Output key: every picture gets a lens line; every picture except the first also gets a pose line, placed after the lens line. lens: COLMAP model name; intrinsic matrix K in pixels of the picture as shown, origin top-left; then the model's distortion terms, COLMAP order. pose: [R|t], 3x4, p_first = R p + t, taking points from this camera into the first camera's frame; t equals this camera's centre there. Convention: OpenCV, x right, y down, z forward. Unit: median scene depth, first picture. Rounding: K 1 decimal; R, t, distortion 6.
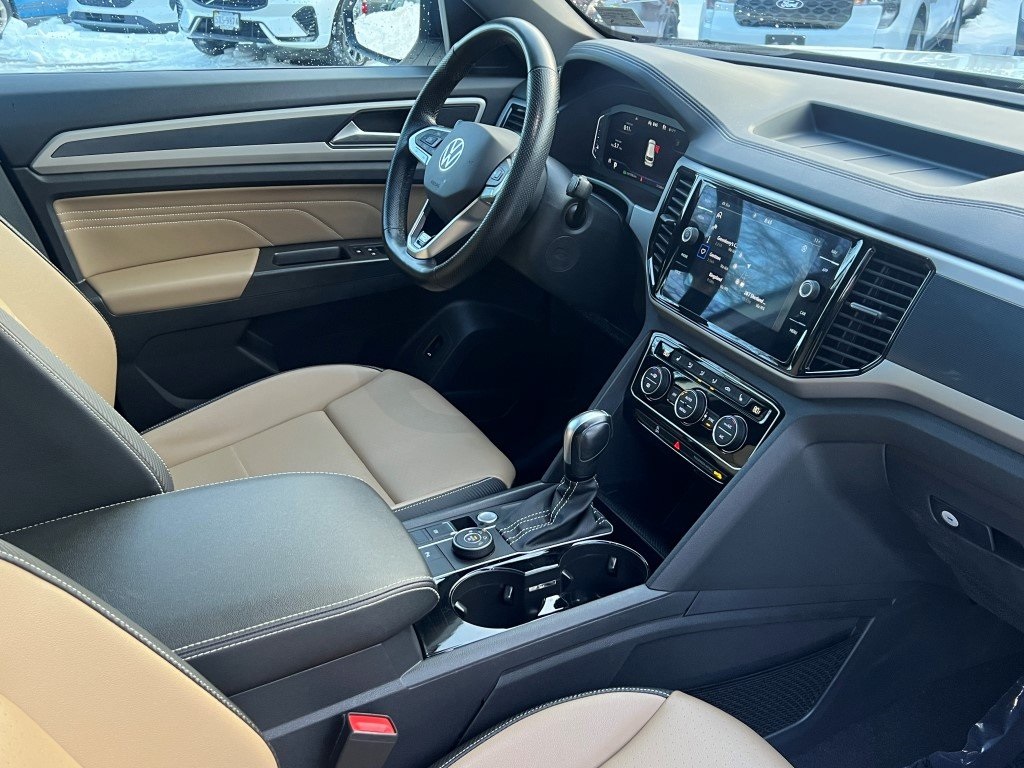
lens RADIAL K [[1056.4, 0, 512.0], [0, 1056.4, 383.3], [0, 0, 1]] dist [0.015021, 0.000000]
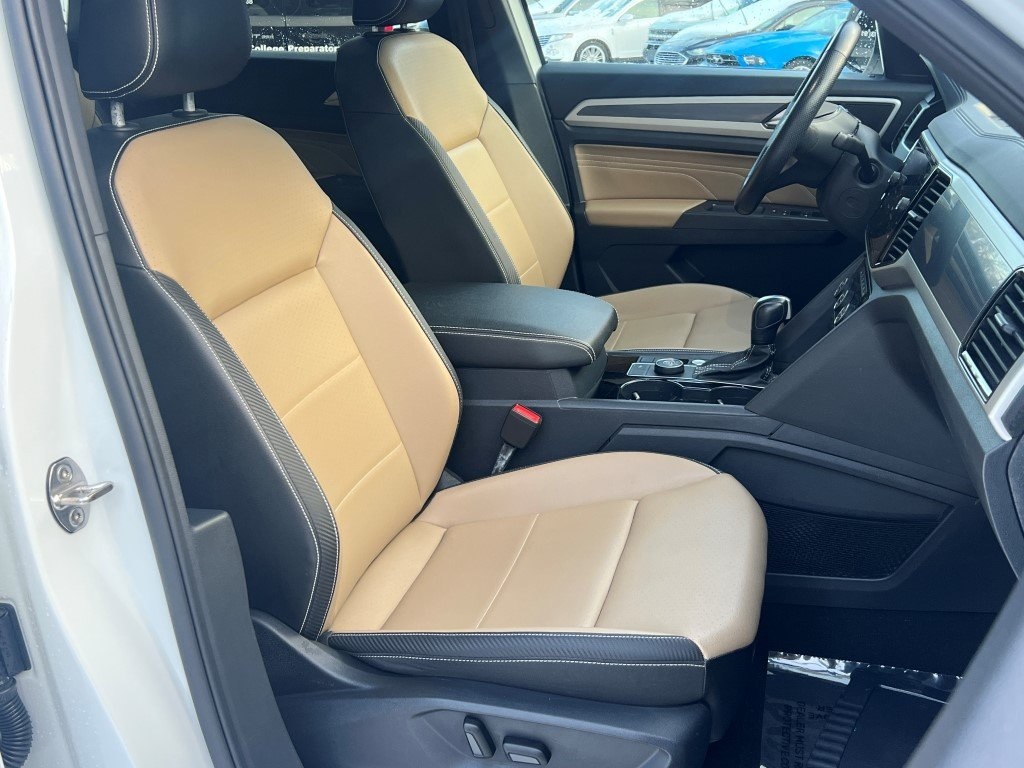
lens RADIAL K [[1056.4, 0, 512.5], [0, 1056.4, 384.4], [0, 0, 1]] dist [0.015021, 0.000000]
pose [[0.742154, 0.218171, -0.633727, 0.526688], [-0.264587, 0.964110, 0.022055, 0.146767], [0.615794, 0.151308, 0.773243, -0.174318]]
